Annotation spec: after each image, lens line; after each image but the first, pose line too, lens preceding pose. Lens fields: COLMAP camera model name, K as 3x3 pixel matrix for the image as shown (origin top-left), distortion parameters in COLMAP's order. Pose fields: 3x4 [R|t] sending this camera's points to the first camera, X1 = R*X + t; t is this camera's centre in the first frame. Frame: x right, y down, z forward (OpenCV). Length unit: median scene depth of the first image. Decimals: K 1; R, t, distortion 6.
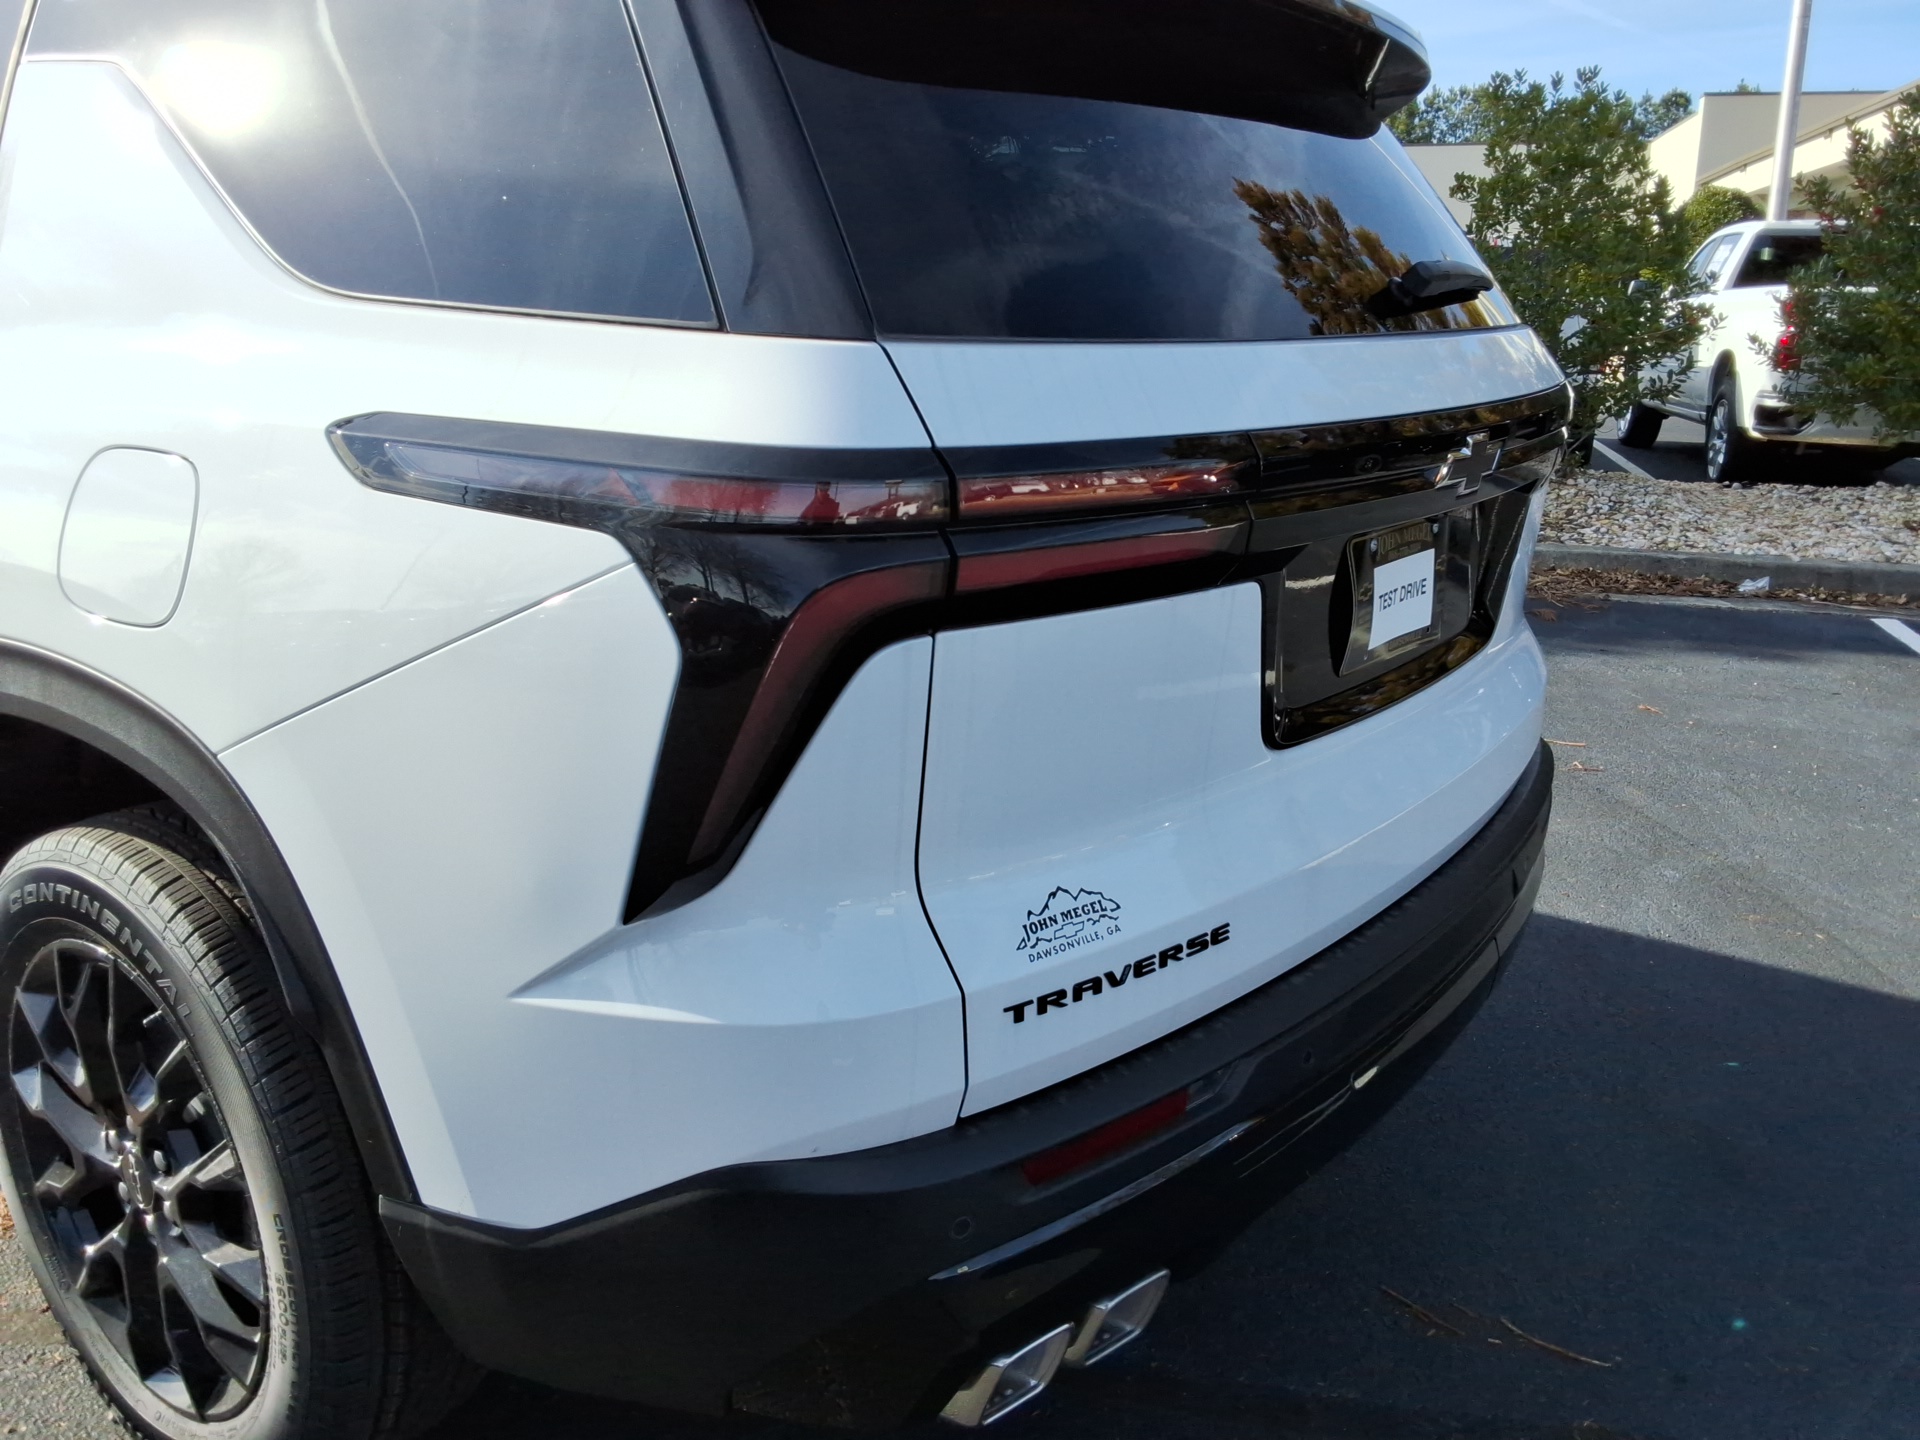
lens RADIAL K [[1540.2, 0, 971.7], [0, 1540.2, 701.7], [0, 0, 1]] dist [0.099500, -0.157394]
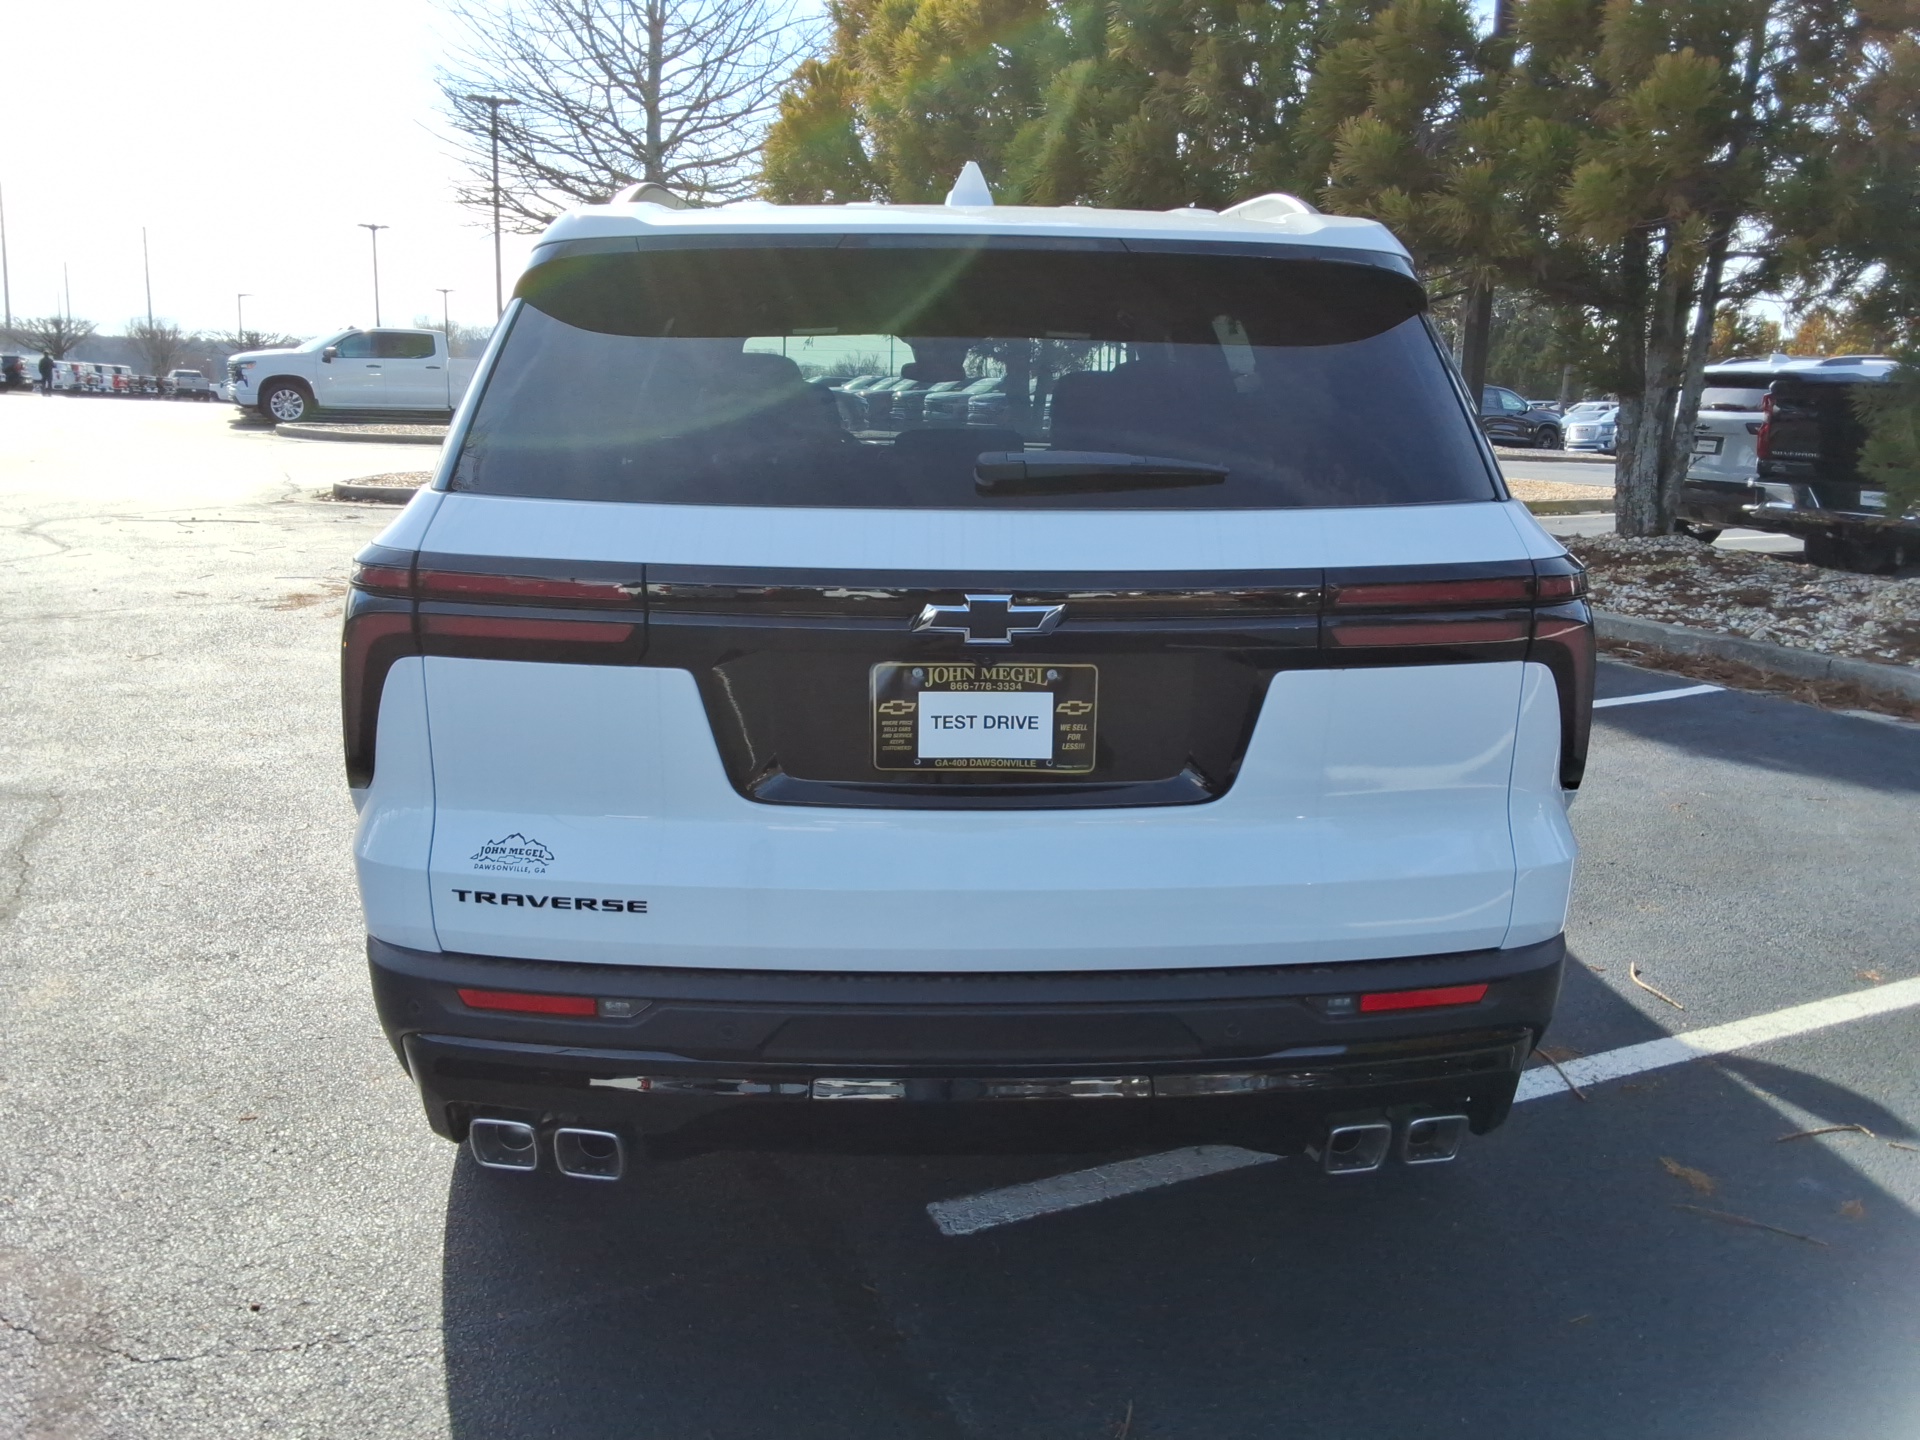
lens RADIAL K [[1540.2, 0, 964.5], [0, 1540.2, 677.4], [0, 0, 1]] dist [0.099500, -0.157394]
pose [[0.630080, 0.137528, -0.764255, 1.371623], [-0.206363, 0.978458, 0.005940, -0.125319], [0.748608, 0.153971, 0.644887, 0.254073]]
